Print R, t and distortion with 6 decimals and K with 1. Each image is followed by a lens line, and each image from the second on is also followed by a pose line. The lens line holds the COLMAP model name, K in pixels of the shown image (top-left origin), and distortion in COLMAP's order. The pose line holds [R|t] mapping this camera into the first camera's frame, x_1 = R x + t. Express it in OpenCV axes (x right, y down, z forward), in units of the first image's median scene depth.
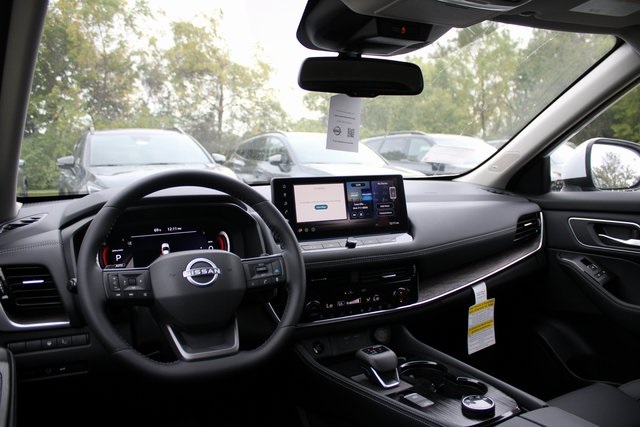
lens RADIAL K [[525.9, 0, 320.0], [0, 525.9, 213.5], [0, 0, 1]] dist [-0.200085, 0.202627]
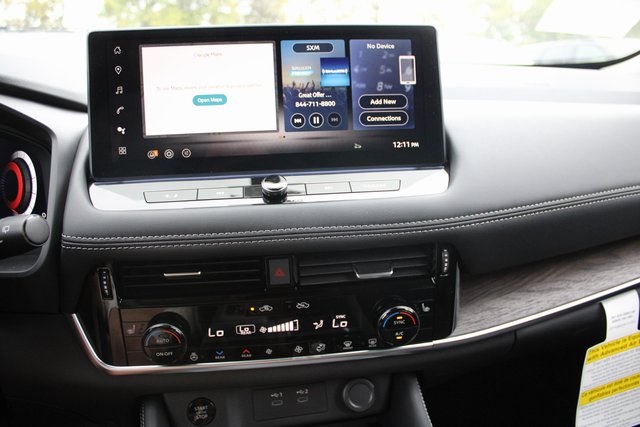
lens RADIAL K [[525.9, 0, 320.0], [0, 525.9, 213.5], [0, 0, 1]] dist [-0.200085, 0.202627]
pose [[0.955620, 0.079327, -0.283721, 0.201750], [-0.029878, 0.984196, 0.174543, 0.002177], [0.293083, -0.158320, 0.942888, 0.601253]]
